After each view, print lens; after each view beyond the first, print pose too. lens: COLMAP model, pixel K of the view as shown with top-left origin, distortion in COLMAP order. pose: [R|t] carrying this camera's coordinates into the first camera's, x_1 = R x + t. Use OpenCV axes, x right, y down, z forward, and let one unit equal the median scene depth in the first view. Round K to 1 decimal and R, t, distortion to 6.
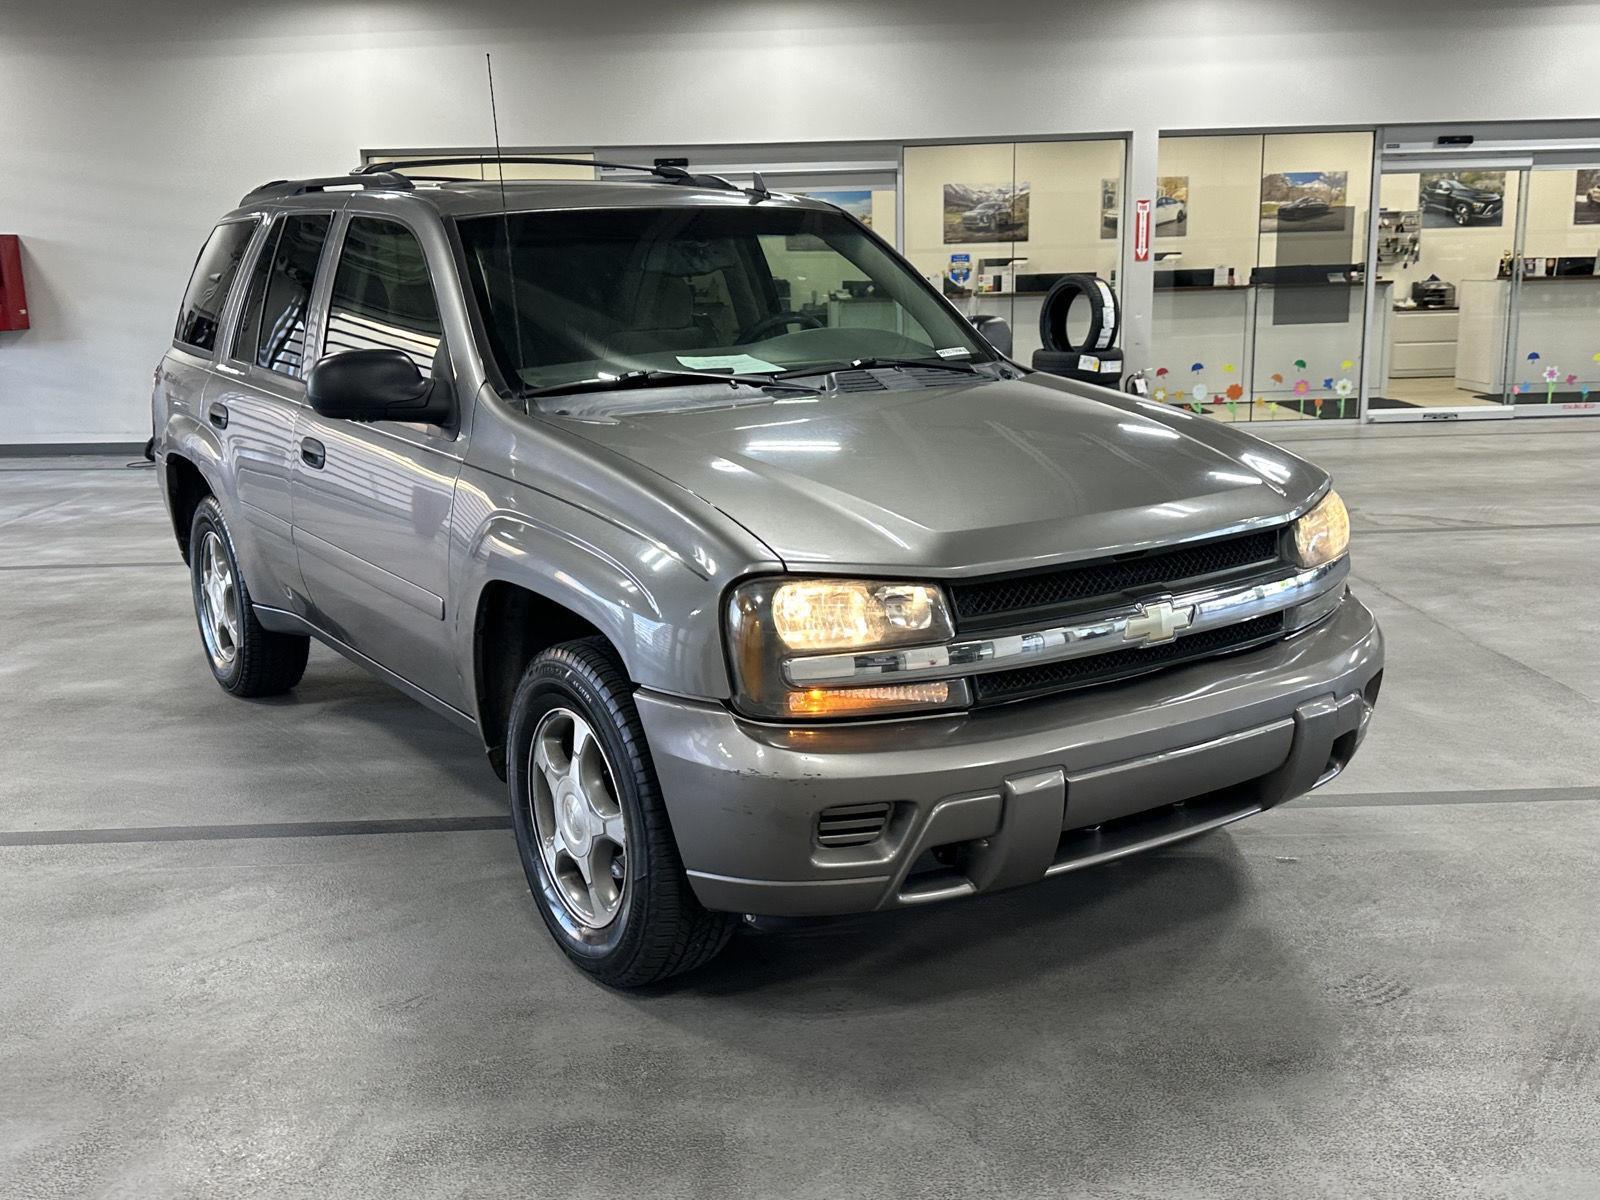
lens RADIAL K [[1570.7, 0, 792.2], [0, 1570.7, 606.5], [0, 0, 1]] dist [0.159071, -0.323383]
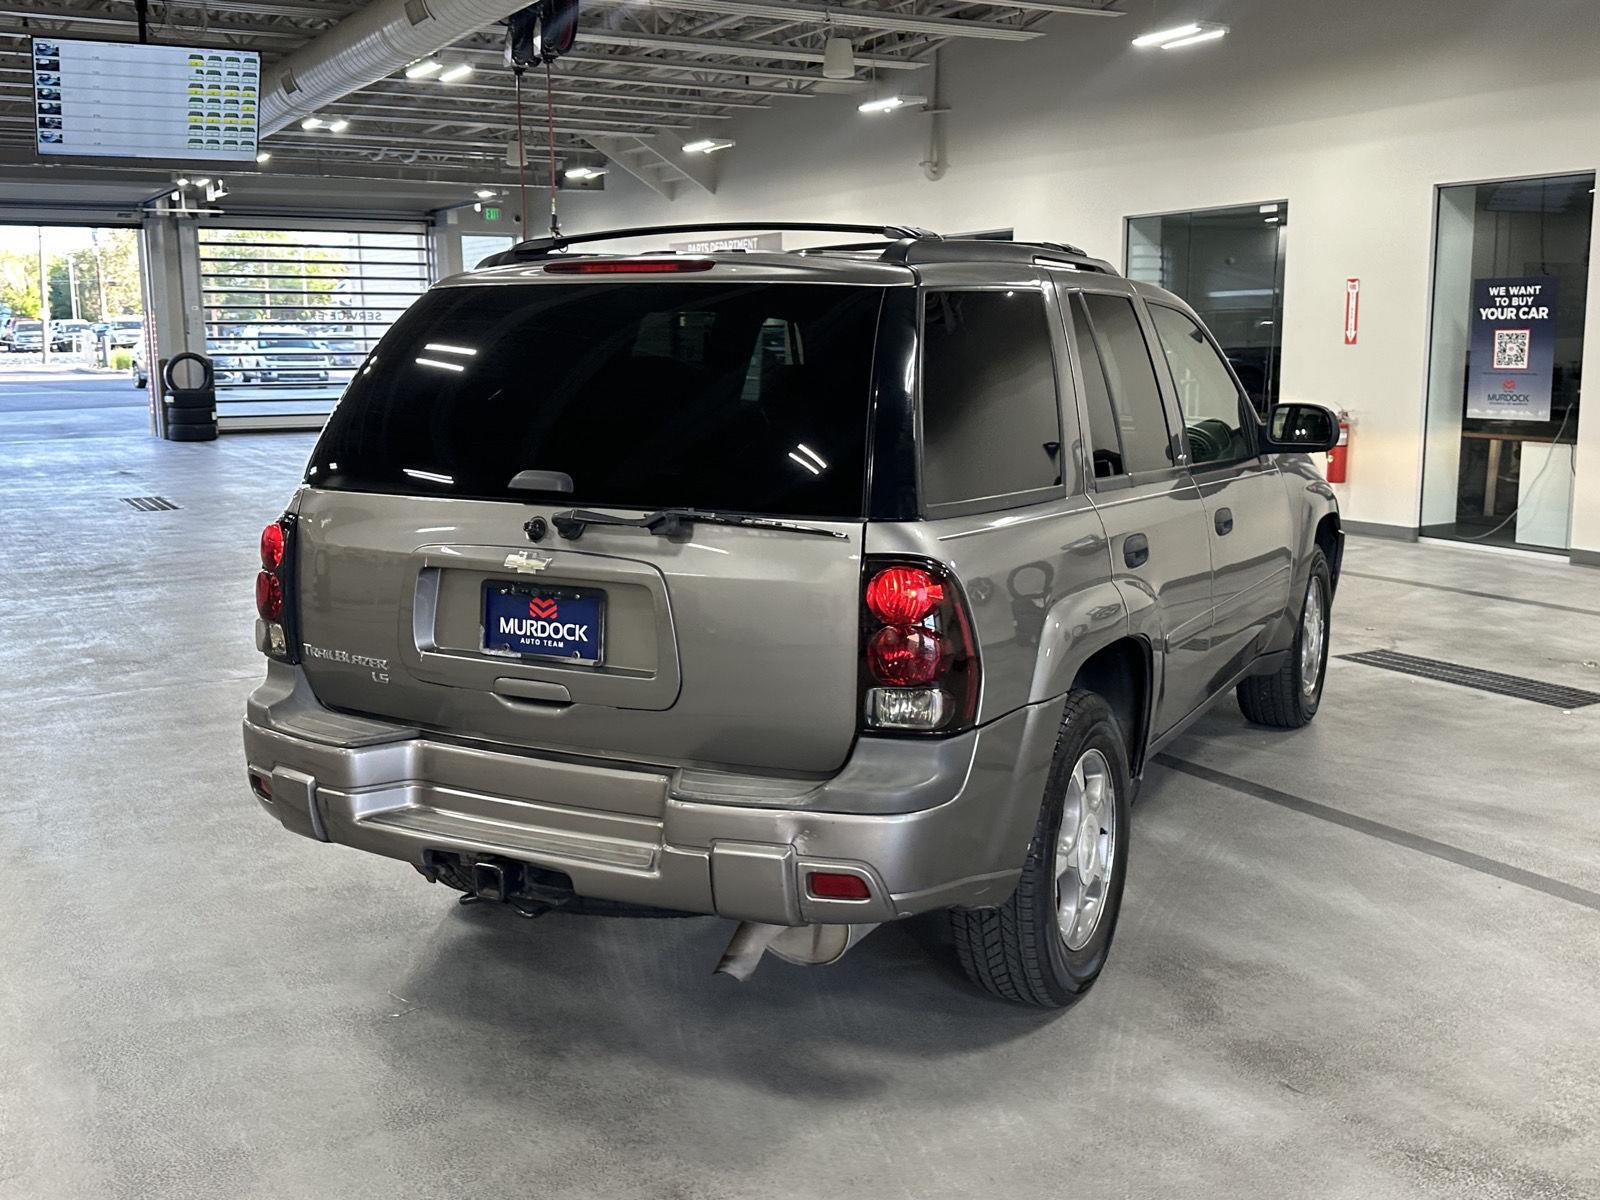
lens RADIAL K [[1569.1, 0, 787.4], [0, 1569.1, 587.6], [0, 0, 1]] dist [0.159953, -0.318858]
pose [[-0.474840, -0.115984, 0.872396, -1.116380], [0.209162, 0.948002, 0.239881, -0.378961], [-0.854856, 0.296377, -0.425890, 1.755559]]
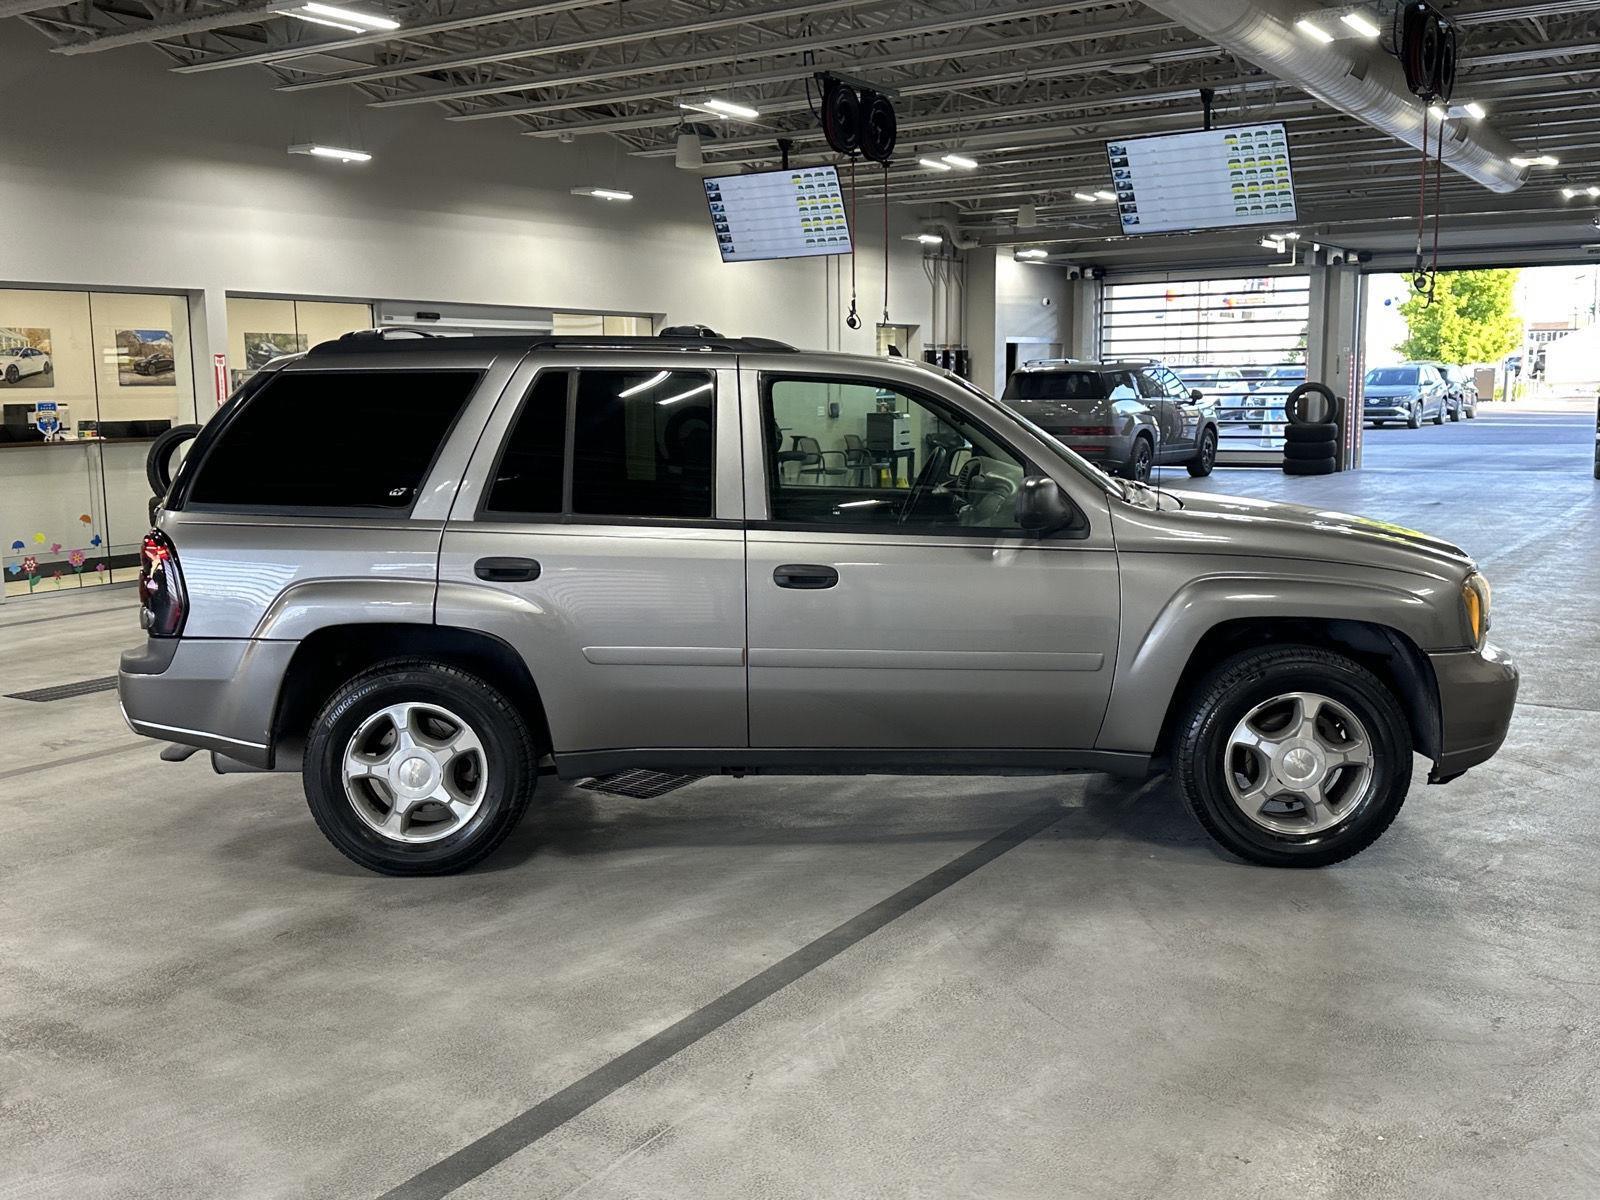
lens RADIAL K [[1564.3, 0, 780.1], [0, 1564.3, 599.0], [0, 0, 1]] dist [0.180688, -0.385317]
pose [[0.561086, -0.100275, 0.821662, -1.270167], [0.180113, 0.983642, -0.002950, -0.083120], [-0.807925, 0.149647, 0.569968, 0.384801]]
